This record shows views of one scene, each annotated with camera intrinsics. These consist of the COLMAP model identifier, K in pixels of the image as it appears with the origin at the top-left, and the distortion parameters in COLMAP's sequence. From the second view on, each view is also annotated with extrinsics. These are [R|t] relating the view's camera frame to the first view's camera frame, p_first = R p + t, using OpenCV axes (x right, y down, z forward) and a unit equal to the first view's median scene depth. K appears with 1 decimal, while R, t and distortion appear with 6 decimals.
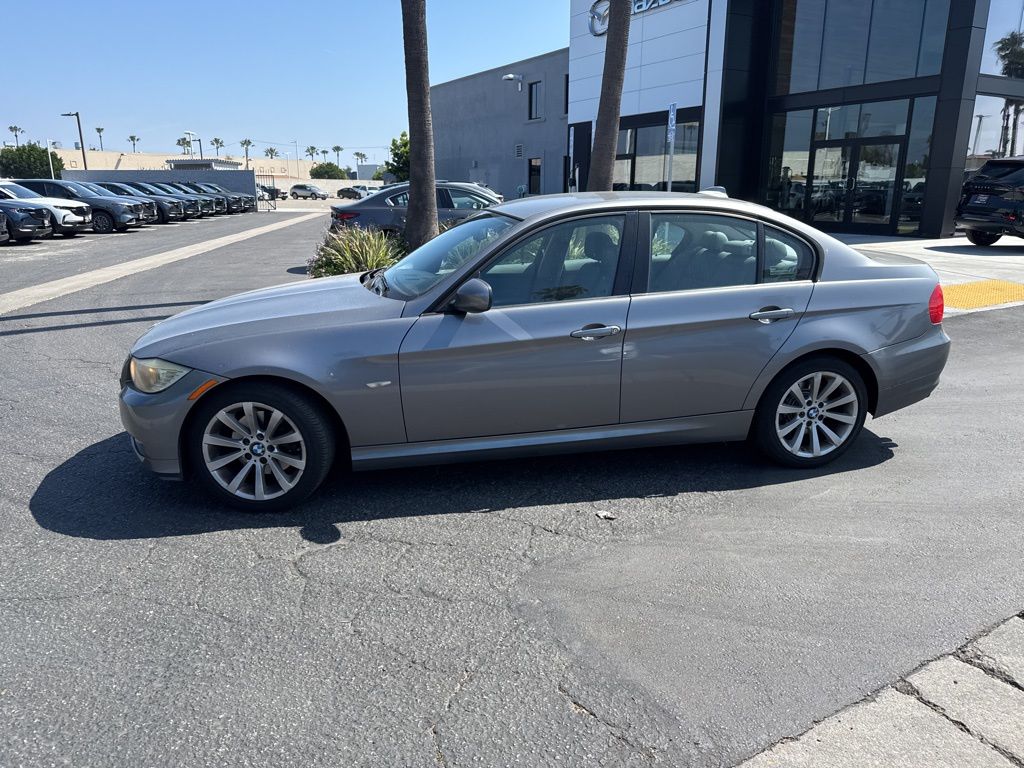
lens RADIAL K [[726.6, 0, 508.1], [0, 726.6, 388.3], [0, 0, 1]] dist [0.027703, -0.036561]
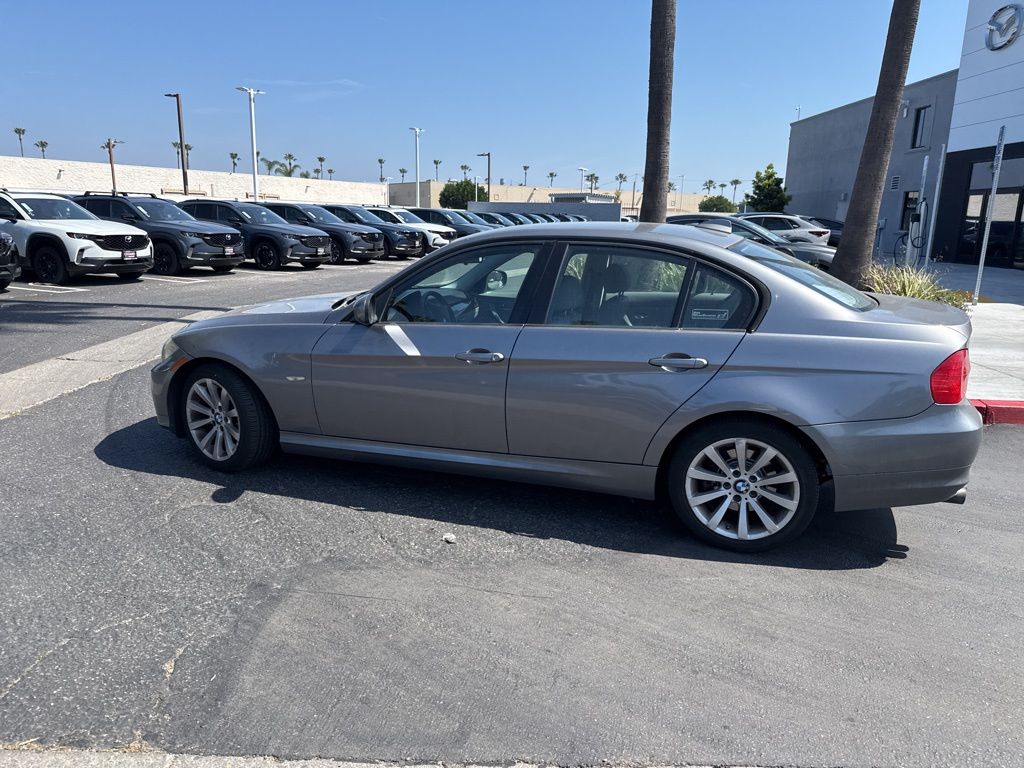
lens RADIAL K [[726.6, 0, 504.6], [0, 726.6, 385.8], [0, 0, 1]] dist [0.027703, -0.036561]
pose [[0.866087, 0.132606, -0.481984, 0.570728], [-0.154369, 0.987998, -0.005565, -0.033721], [0.475461, 0.079223, 0.876162, 0.126308]]
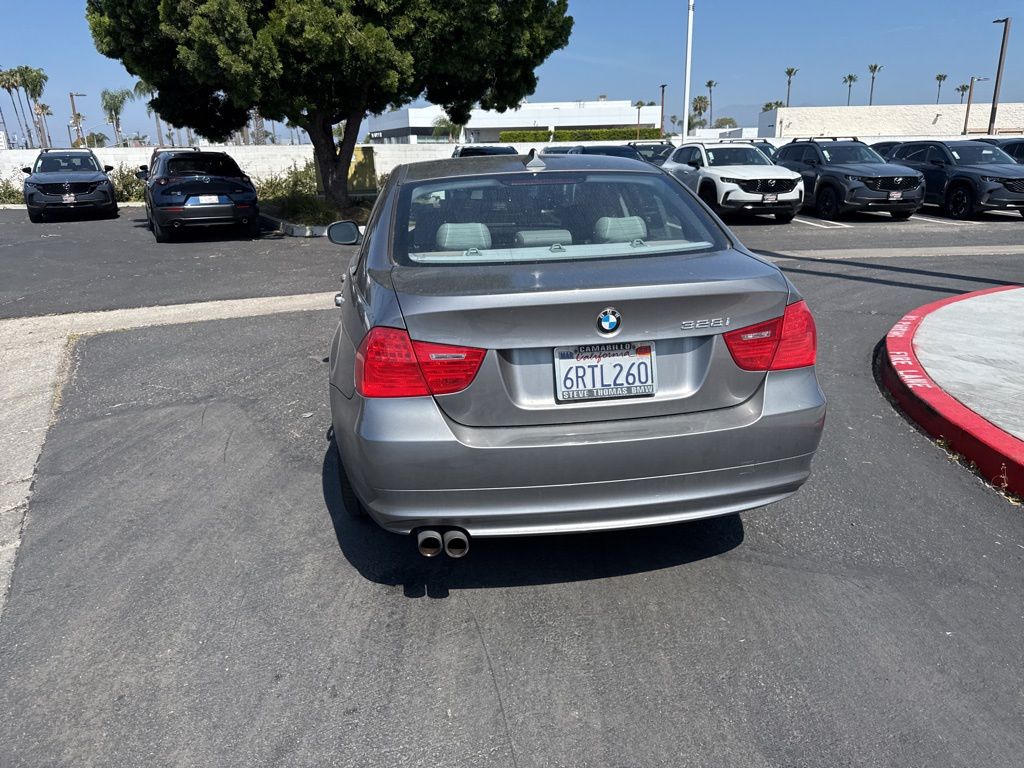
lens RADIAL K [[726.6, 0, 506.6], [0, 726.6, 375.0], [0, 0, 1]] dist [0.027703, -0.036561]
pose [[-0.049853, 0.284211, -0.957465, 1.147238], [-0.246797, 0.925422, 0.287549, -0.298995], [0.967784, 0.250635, 0.024007, 1.124679]]
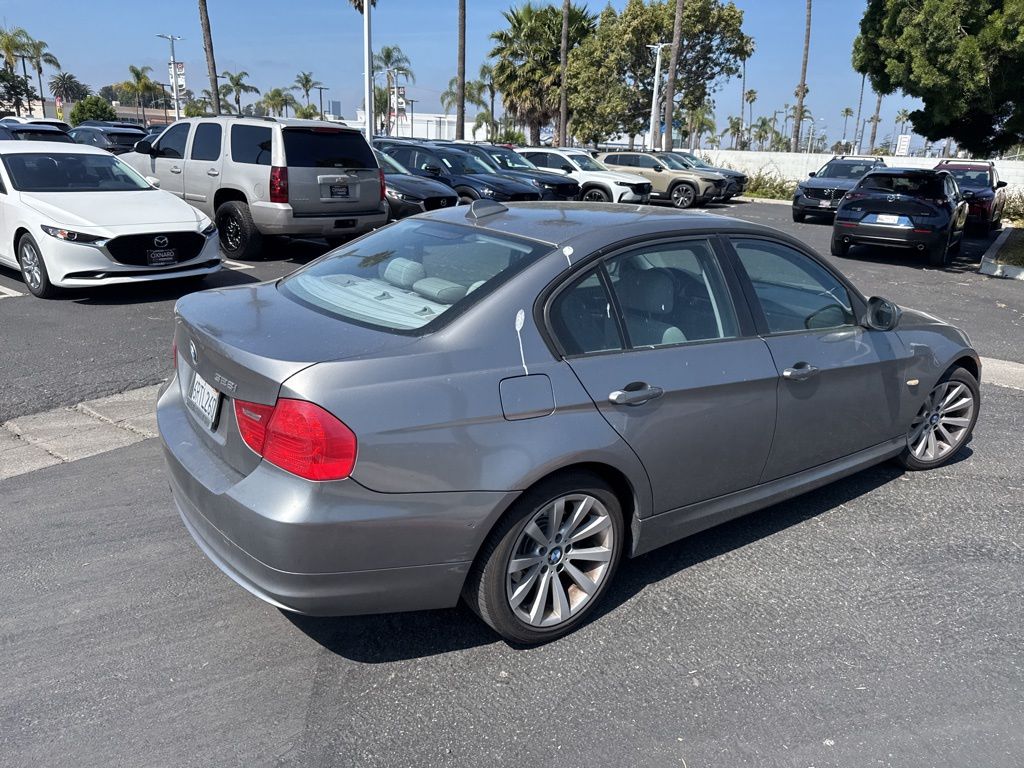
lens RADIAL K [[726.6, 0, 511.2], [0, 726.6, 376.1], [0, 0, 1]] dist [0.027703, -0.036561]
pose [[-0.910227, 0.084679, -0.405359, 0.617718], [-0.149878, 0.845143, 0.513098, -0.545177], [0.386035, 0.527790, -0.756581, 1.797289]]
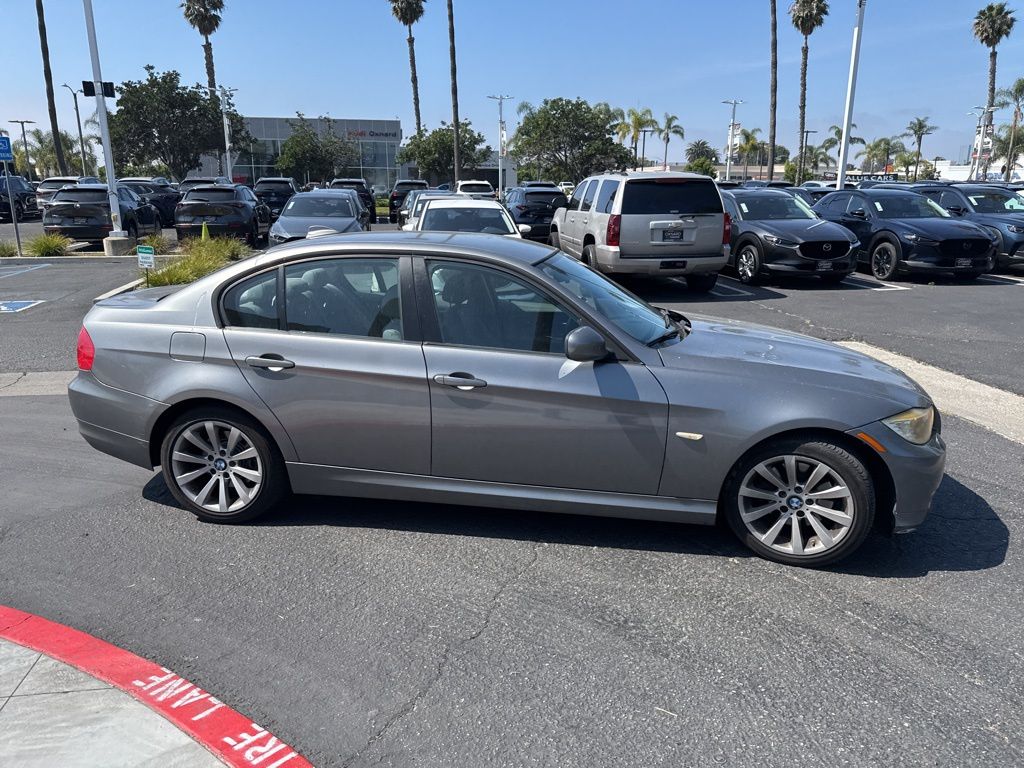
lens RADIAL K [[726.6, 0, 509.2], [0, 726.6, 377.6], [0, 0, 1]] dist [0.027703, -0.036561]
pose [[-0.938166, -0.090247, 0.334217, -0.320428], [0.087626, 0.872079, 0.481455, -0.601043], [-0.334914, 0.480971, -0.810247, 1.989471]]
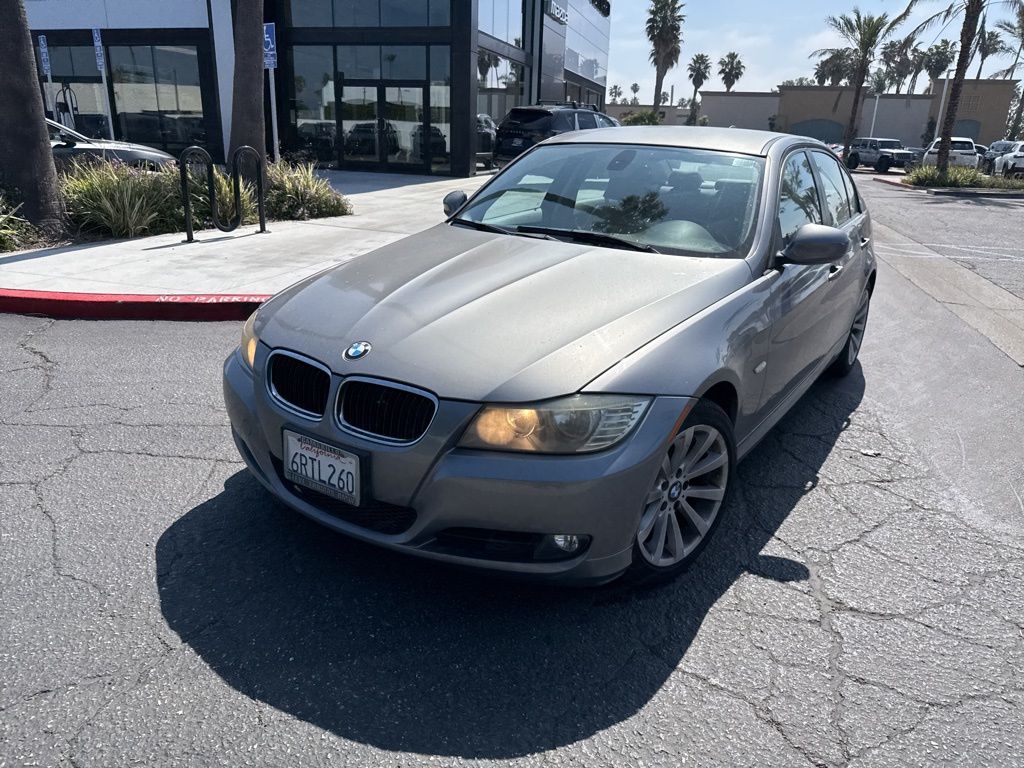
lens RADIAL K [[726.6, 0, 506.7], [0, 726.6, 381.5], [0, 0, 1]] dist [0.027703, -0.036561]
pose [[0.718844, -0.198880, 0.666115, -0.778283], [0.152326, 0.979980, 0.128205, -0.114656], [-0.678277, 0.009307, 0.734747, 0.516408]]
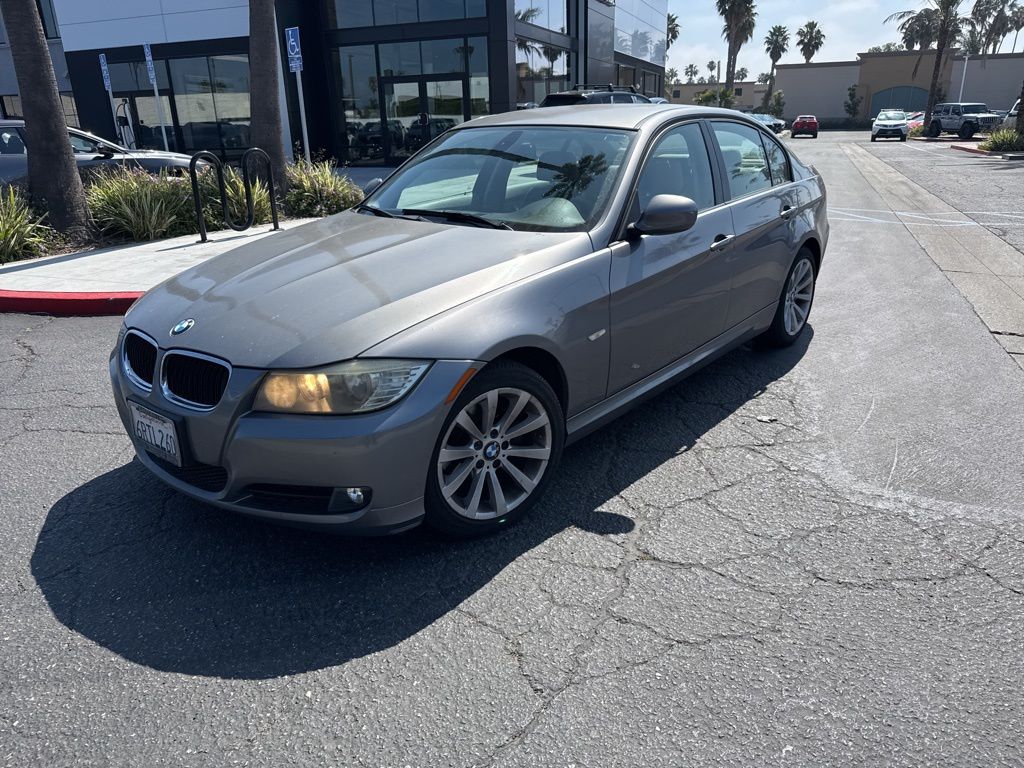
lens RADIAL K [[726.6, 0, 517.5], [0, 726.6, 389.3], [0, 0, 1]] dist [0.027703, -0.036561]
pose [[0.774278, -0.231557, 0.588960, -0.643242], [0.189379, 0.972787, 0.133495, -0.061815], [-0.603845, 0.008174, 0.797060, 0.338594]]
